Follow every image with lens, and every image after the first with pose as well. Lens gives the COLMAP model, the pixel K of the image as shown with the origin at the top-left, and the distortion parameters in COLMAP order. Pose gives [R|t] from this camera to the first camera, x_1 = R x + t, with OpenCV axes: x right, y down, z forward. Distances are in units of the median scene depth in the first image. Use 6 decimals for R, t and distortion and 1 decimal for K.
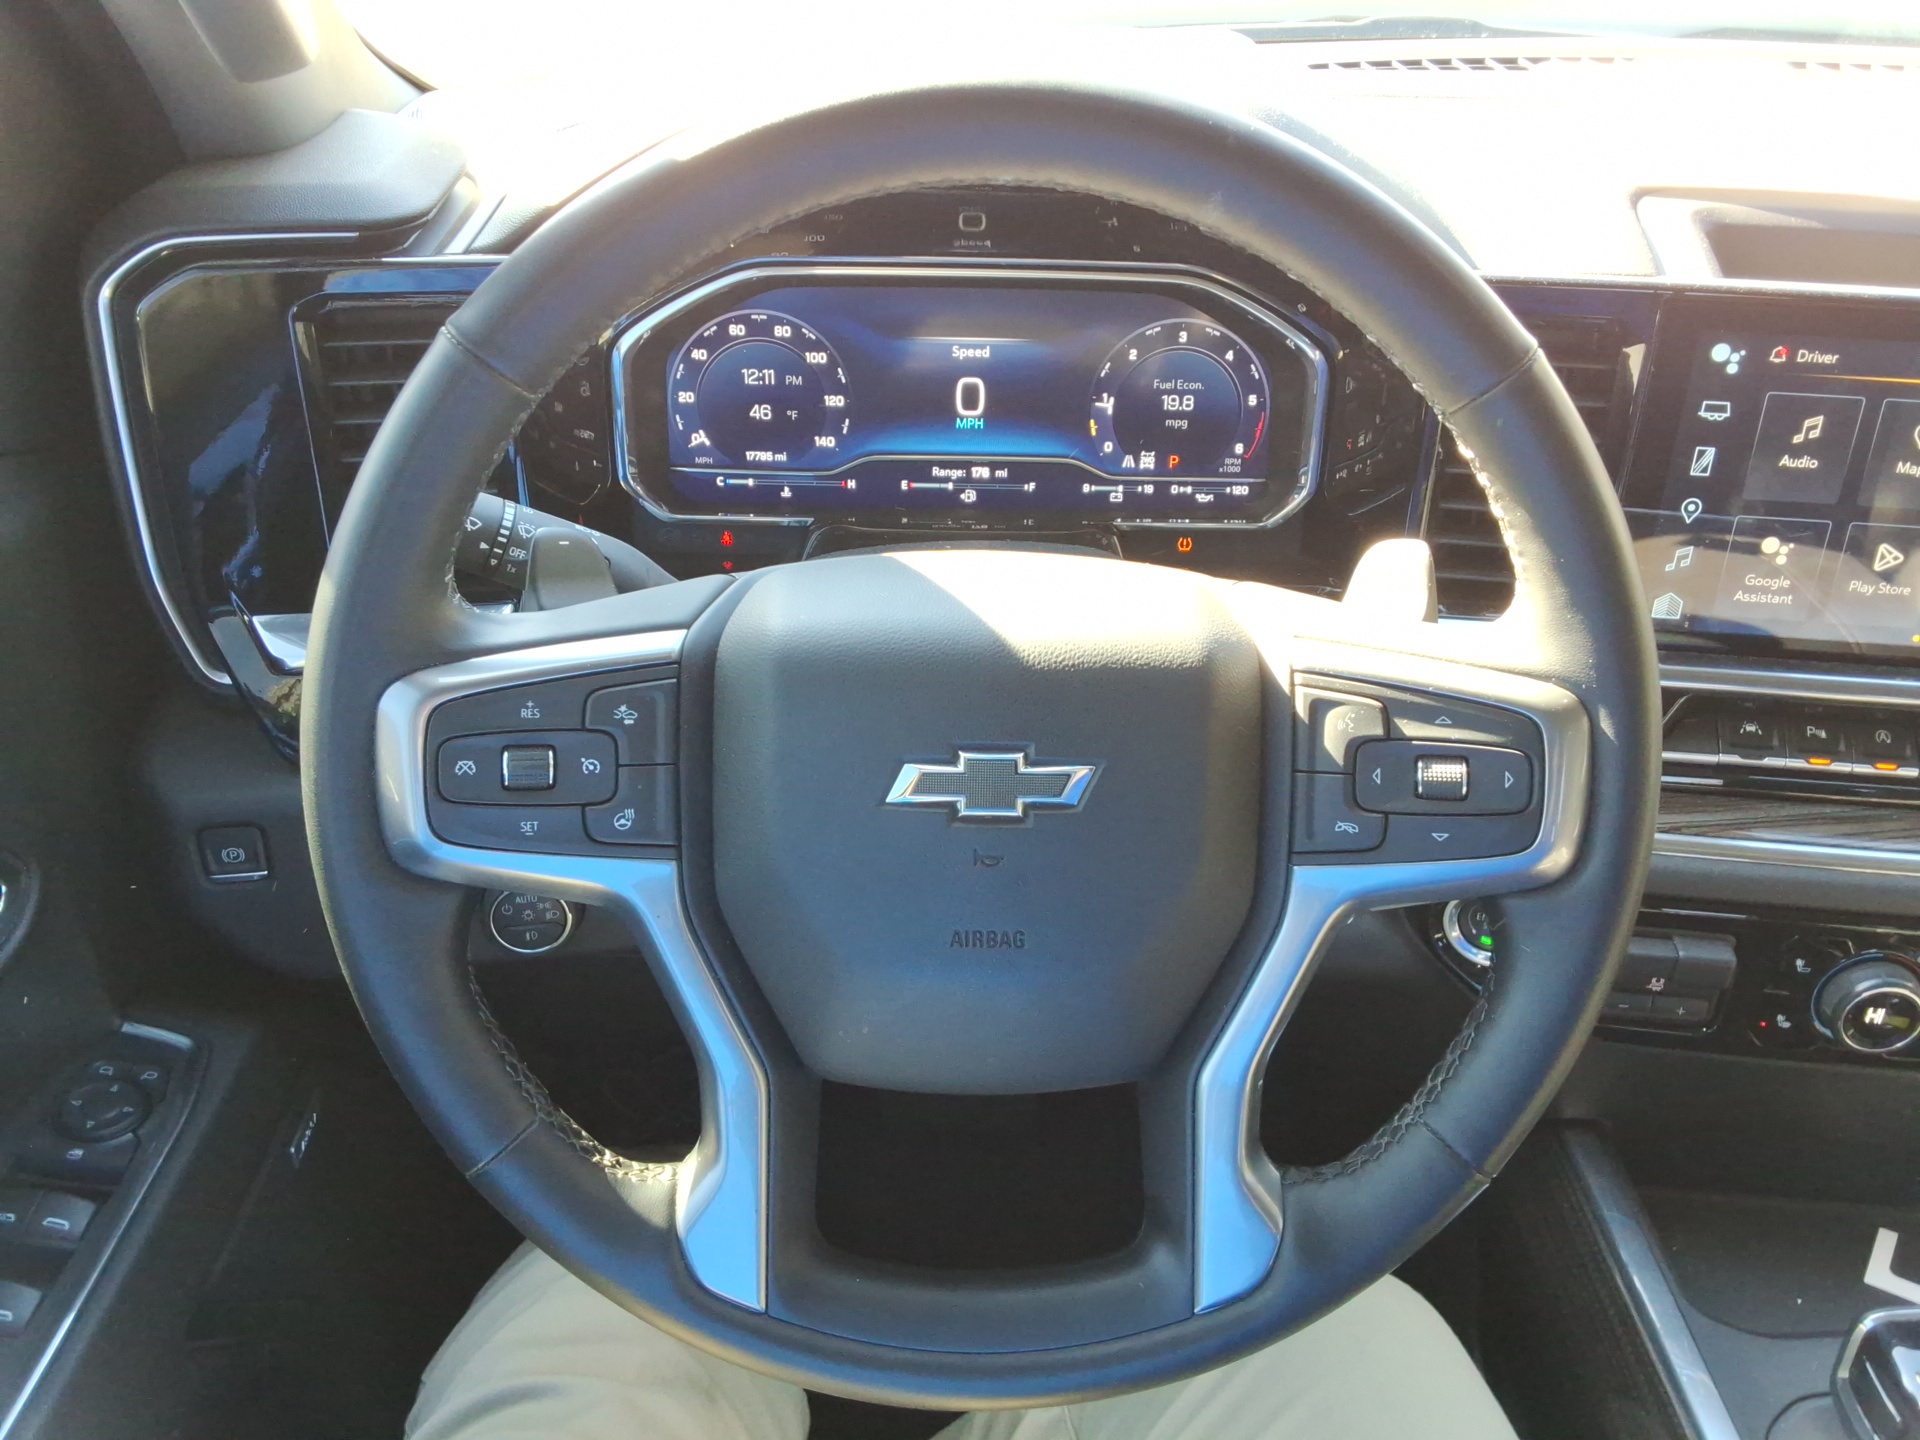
lens RADIAL K [[1500.7, 0, 973.3], [0, 1500.7, 712.3], [0, 0, 1]] dist [0.105730, -0.153337]
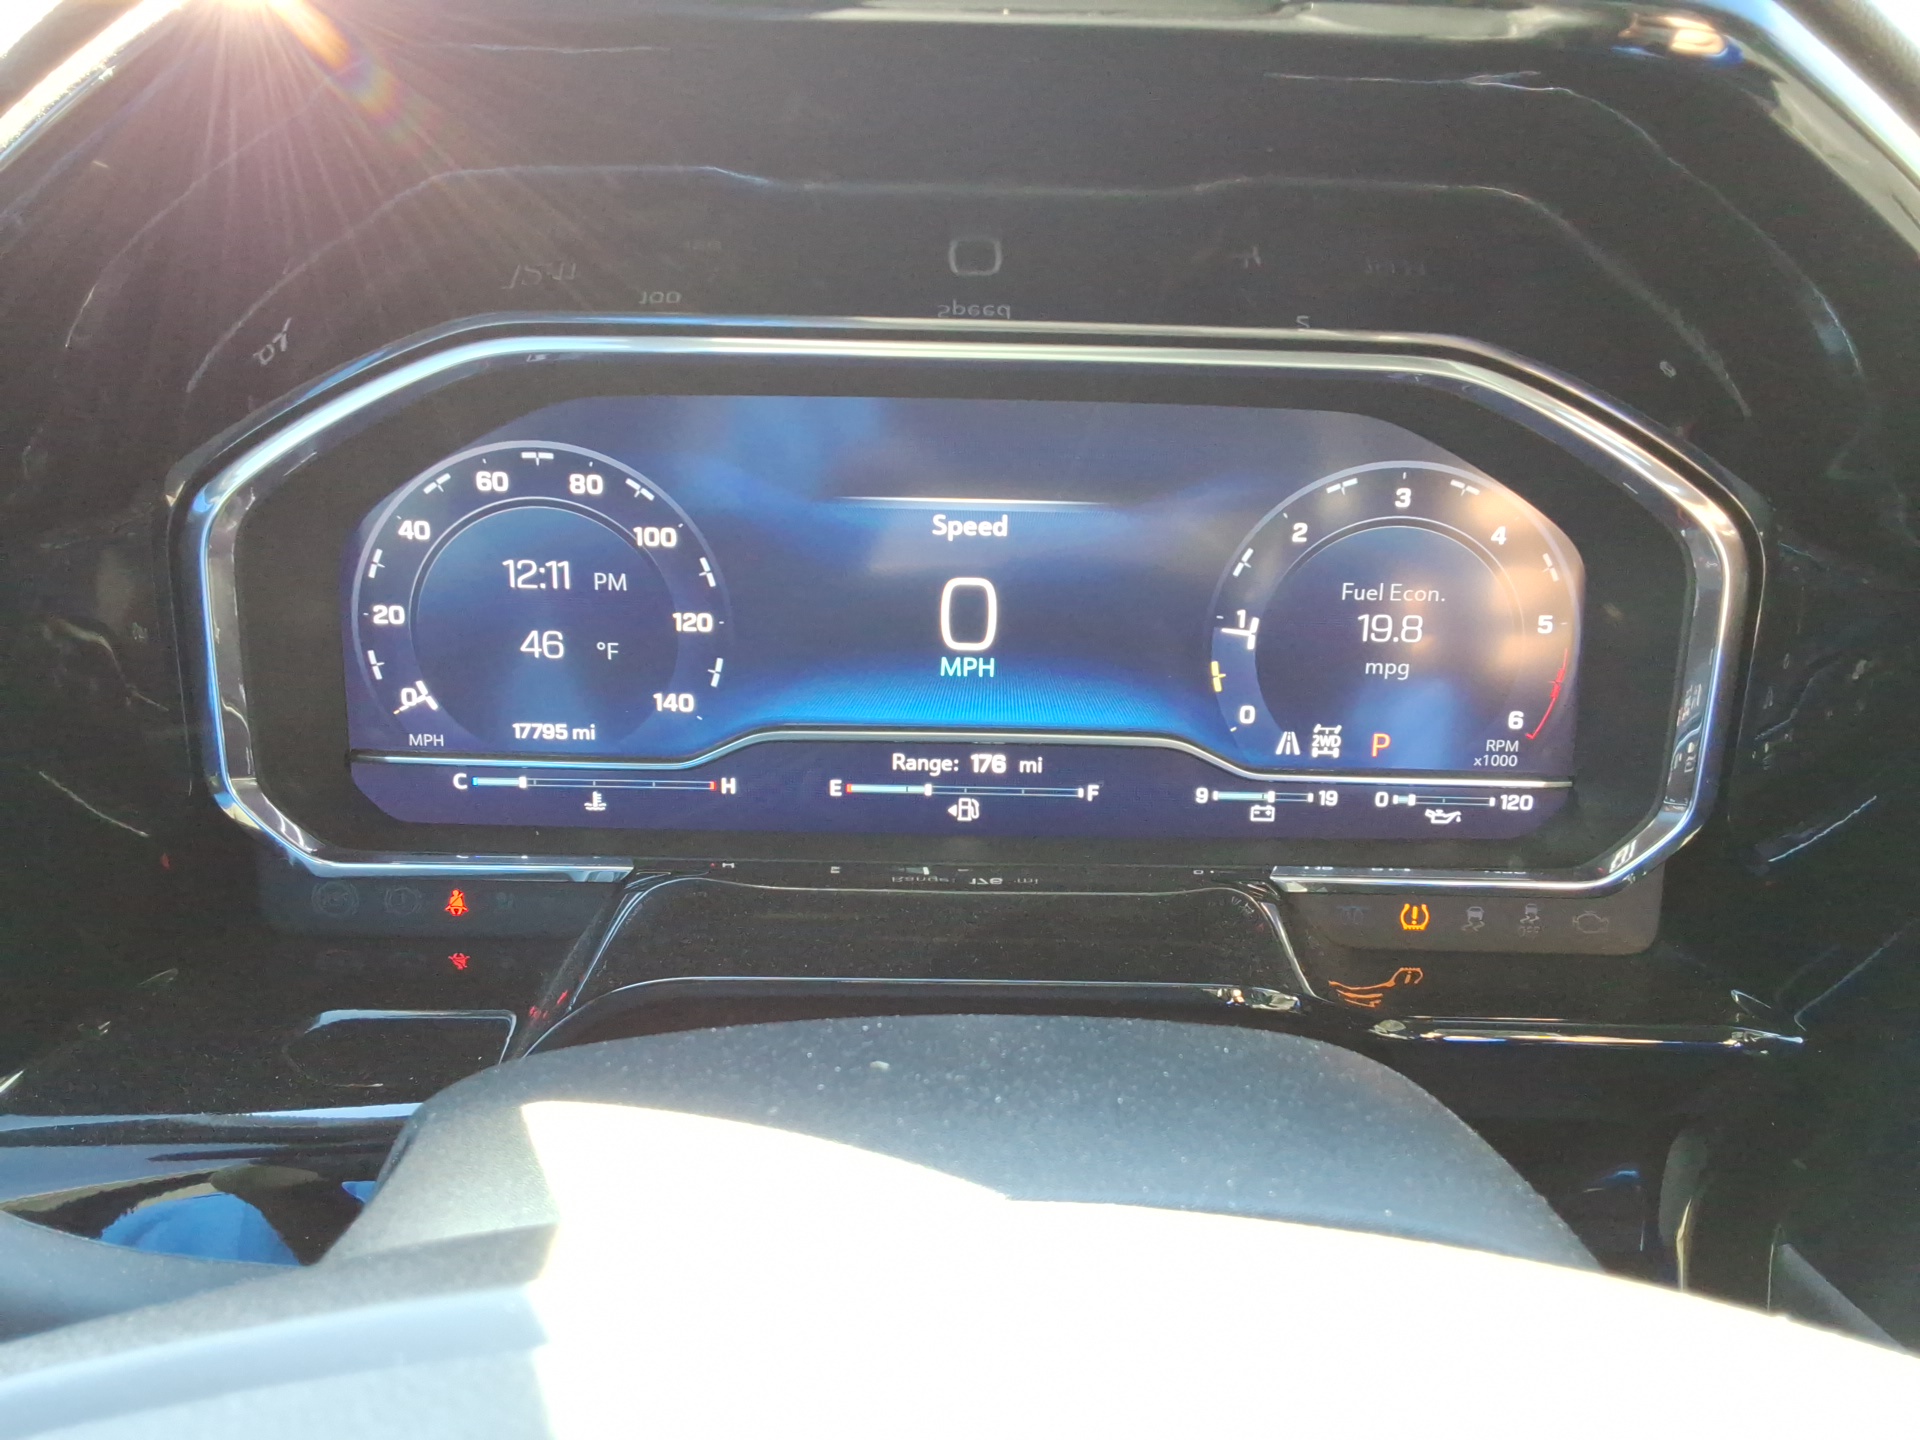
lens RADIAL K [[1500.7, 0, 973.3], [0, 1500.7, 712.3], [0, 0, 1]] dist [0.105730, -0.153337]
pose [[0.999970, 0.002367, 0.007374, -0.004021], [-0.001386, 0.991471, -0.130321, -0.112432], [-0.007620, 0.130307, 0.991444, 0.510800]]
